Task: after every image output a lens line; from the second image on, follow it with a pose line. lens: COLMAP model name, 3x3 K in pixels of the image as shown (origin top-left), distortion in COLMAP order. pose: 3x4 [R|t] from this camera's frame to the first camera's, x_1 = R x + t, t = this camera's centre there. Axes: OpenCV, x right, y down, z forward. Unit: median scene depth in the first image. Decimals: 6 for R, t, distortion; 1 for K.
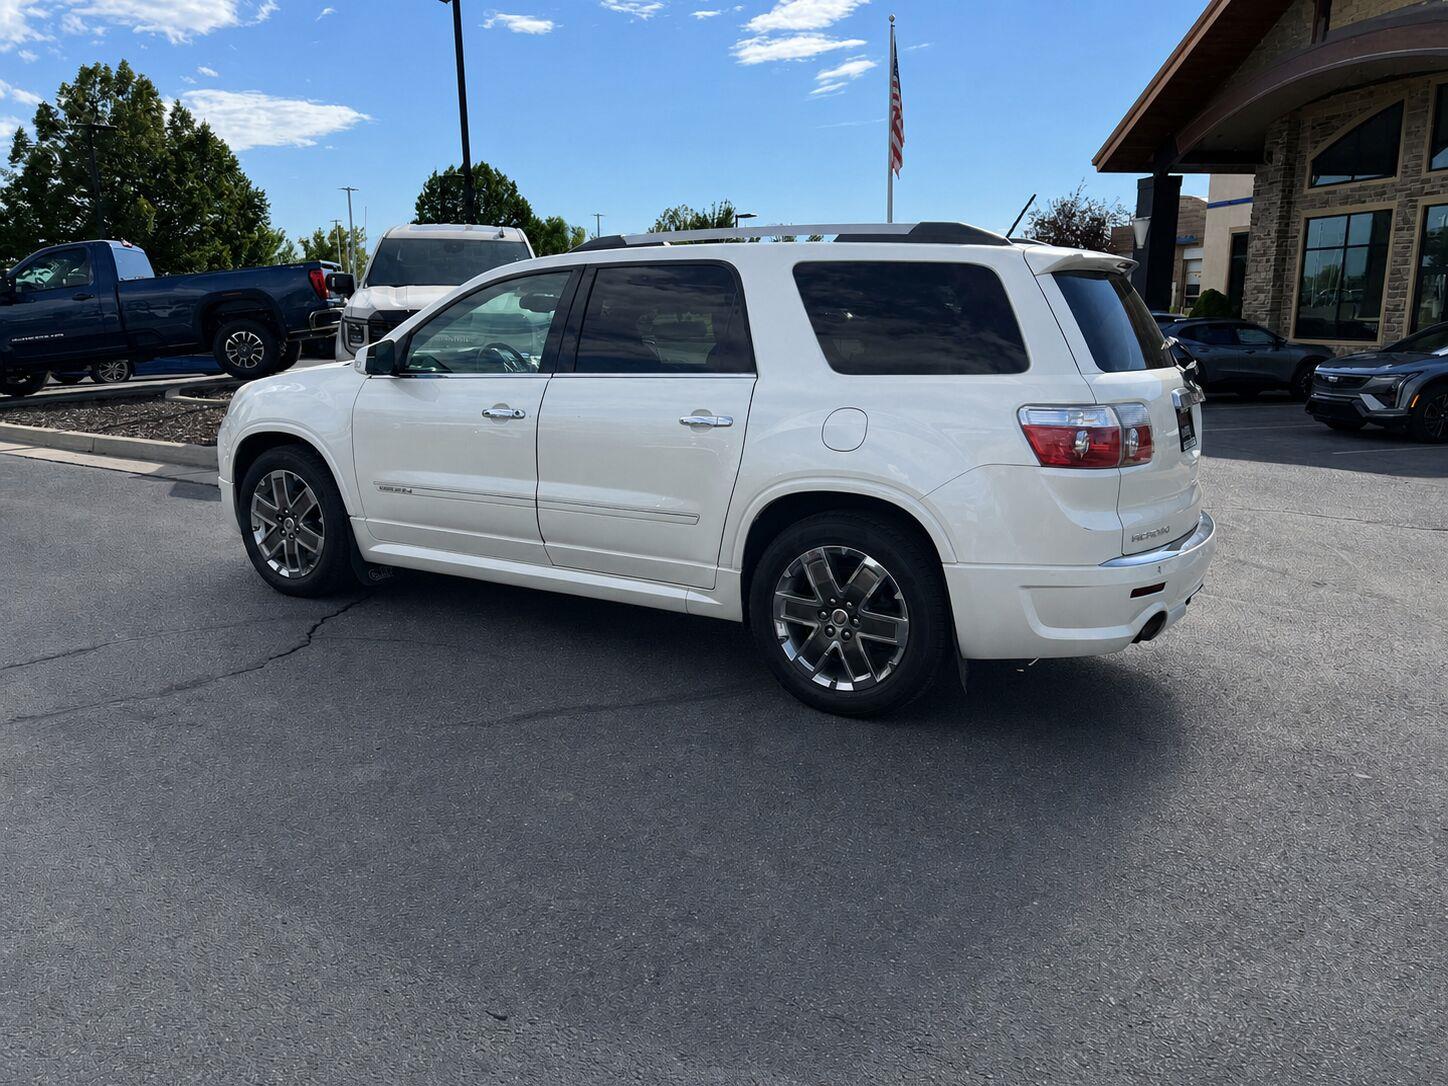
lens RADIAL K [[1081.8, 0, 728.5], [0, 1081.8, 535.9], [0, 0, 1]] dist [0.057555, -0.068477]
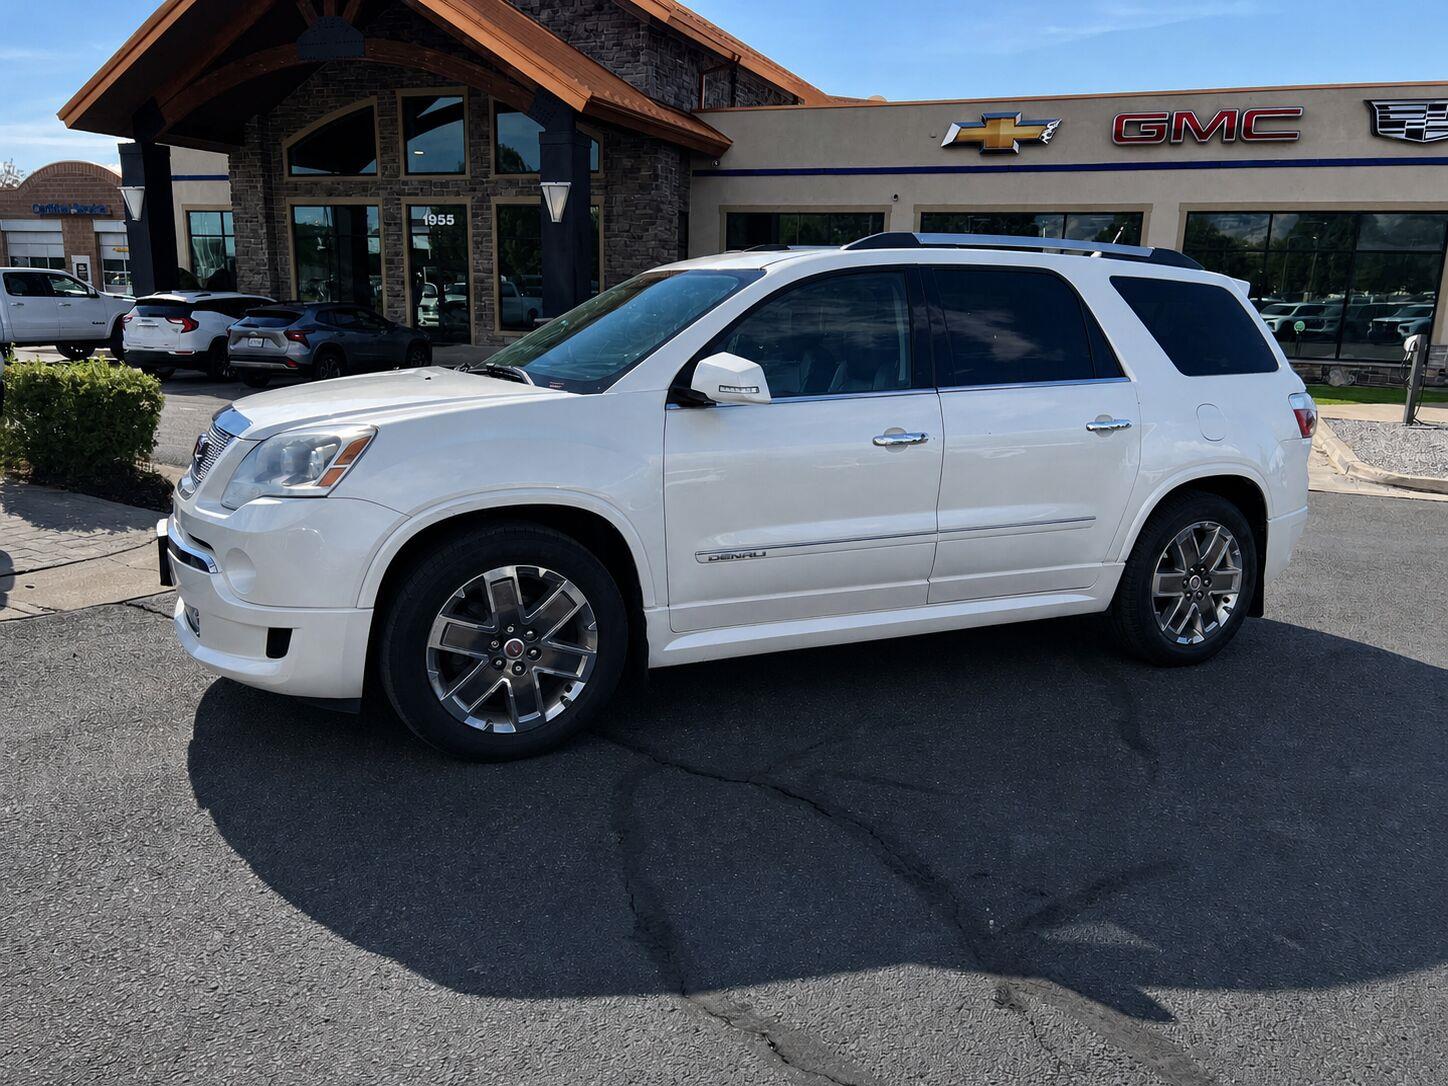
lens RADIAL K [[1082.2, 0, 728.4], [0, 1082.2, 541.2], [0, 0, 1]] dist [0.052621, -0.061331]
pose [[0.555175, -0.162265, 0.815751, -0.983524], [0.142841, 0.984814, 0.098681, -0.136839], [-0.819376, 0.061737, 0.569922, 0.637329]]
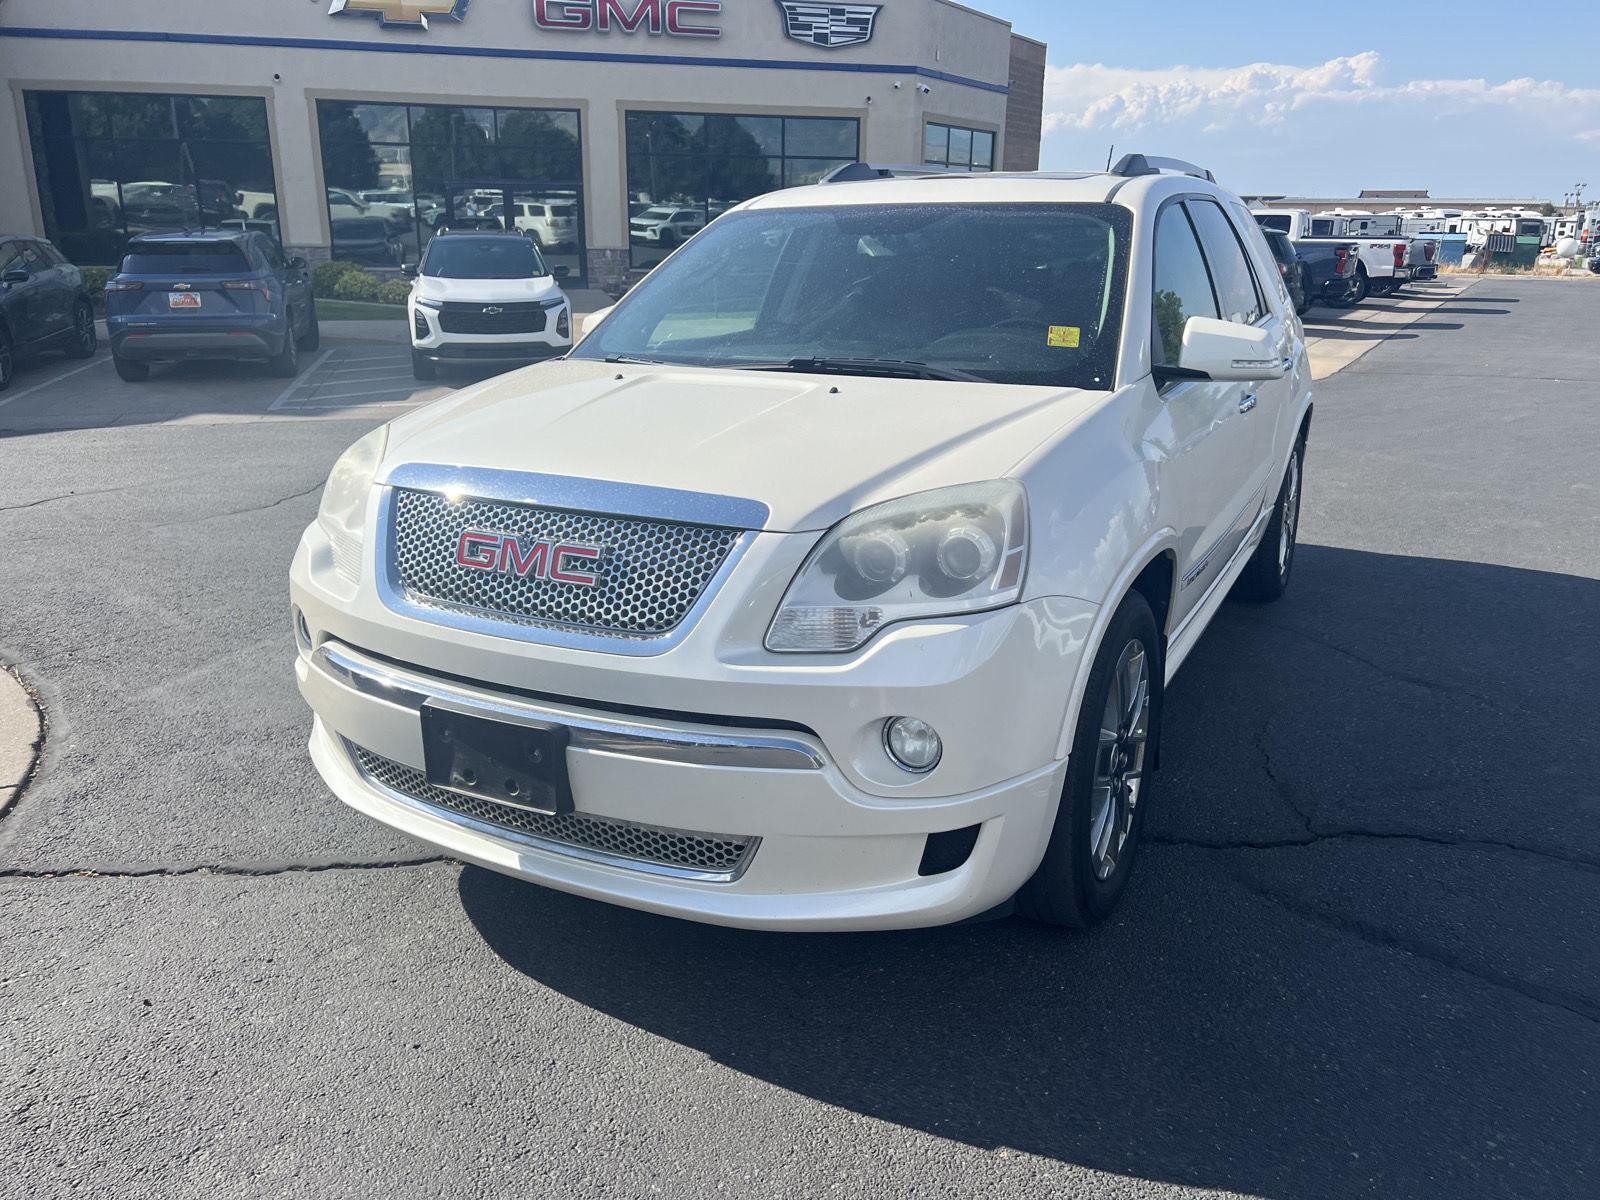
lens RADIAL K [[1195.4, 0, 805.0], [0, 1195.4, 592.2], [0, 0, 1]] dist [0.057555, -0.068477]
pose [[-0.038260, -0.292600, 0.955469, -1.003046], [0.198878, 0.934811, 0.294238, -0.296194], [-0.979277, 0.201279, 0.022426, 1.328940]]
